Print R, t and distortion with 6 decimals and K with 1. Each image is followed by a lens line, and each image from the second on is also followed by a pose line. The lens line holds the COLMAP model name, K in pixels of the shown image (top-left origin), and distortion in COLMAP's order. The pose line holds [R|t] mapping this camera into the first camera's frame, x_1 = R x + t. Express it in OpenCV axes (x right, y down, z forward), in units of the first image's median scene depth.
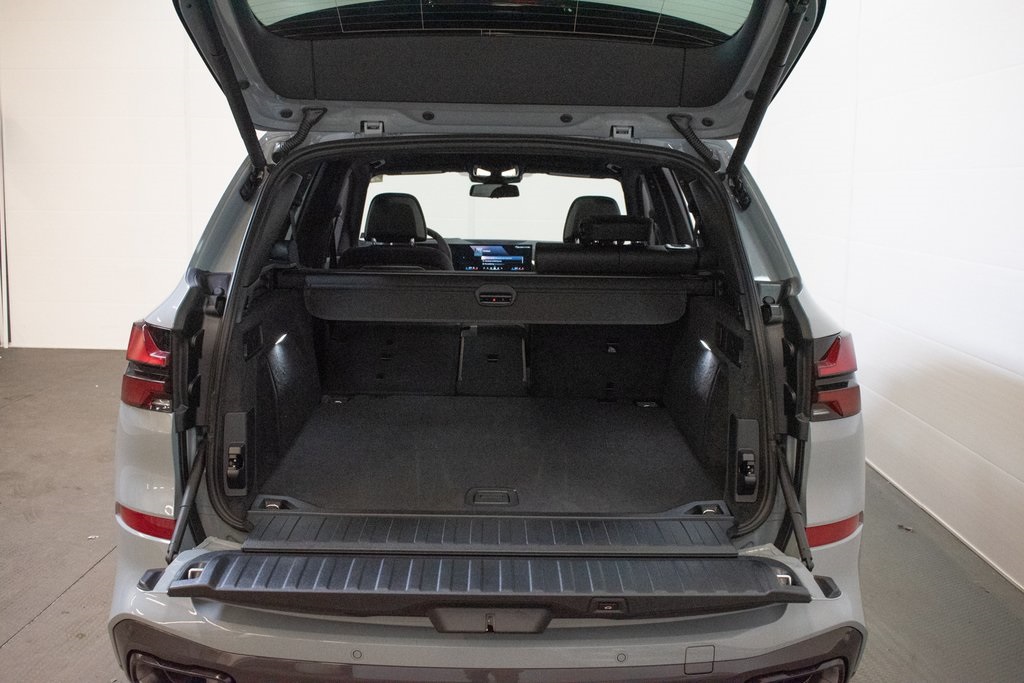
lens RADIAL K [[918.7, 0, 516.1], [0, 918.7, 349.6], [0, 0, 1]] dist [-0.014853, -0.021189]
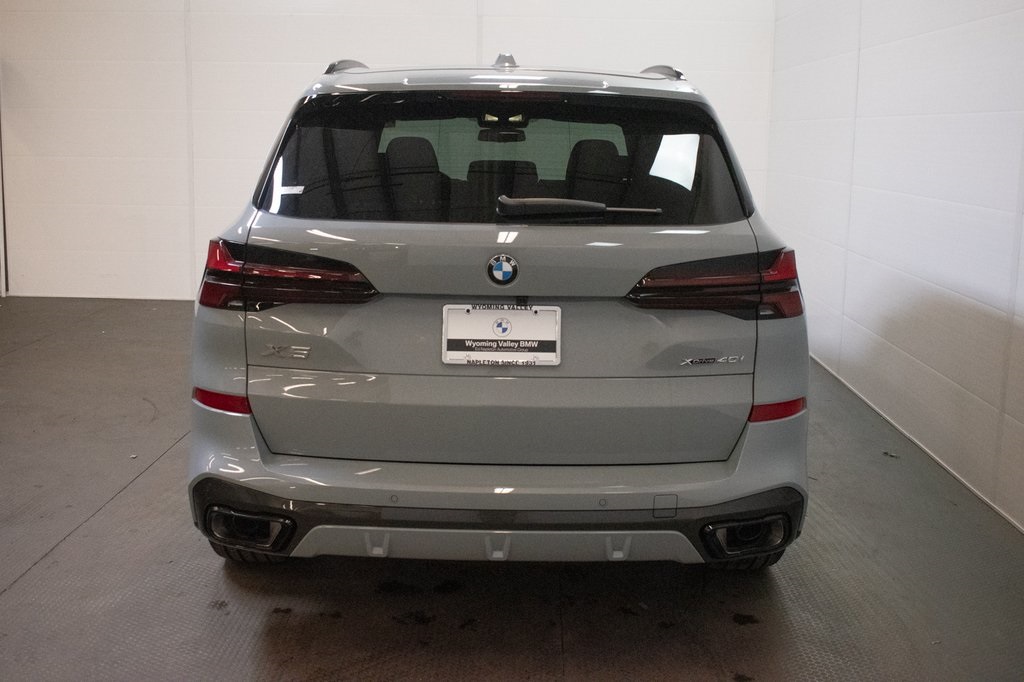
lens RADIAL K [[1129.1, 0, 508.7], [0, 1129.1, 336.9], [0, 0, 1]] dist [-0.040428, 0.000000]
pose [[0.999869, 0.003058, -0.015911, 0.005171], [-0.003033, 0.999994, 0.001562, 0.058880], [0.015915, -0.001513, 0.999872, -0.307454]]
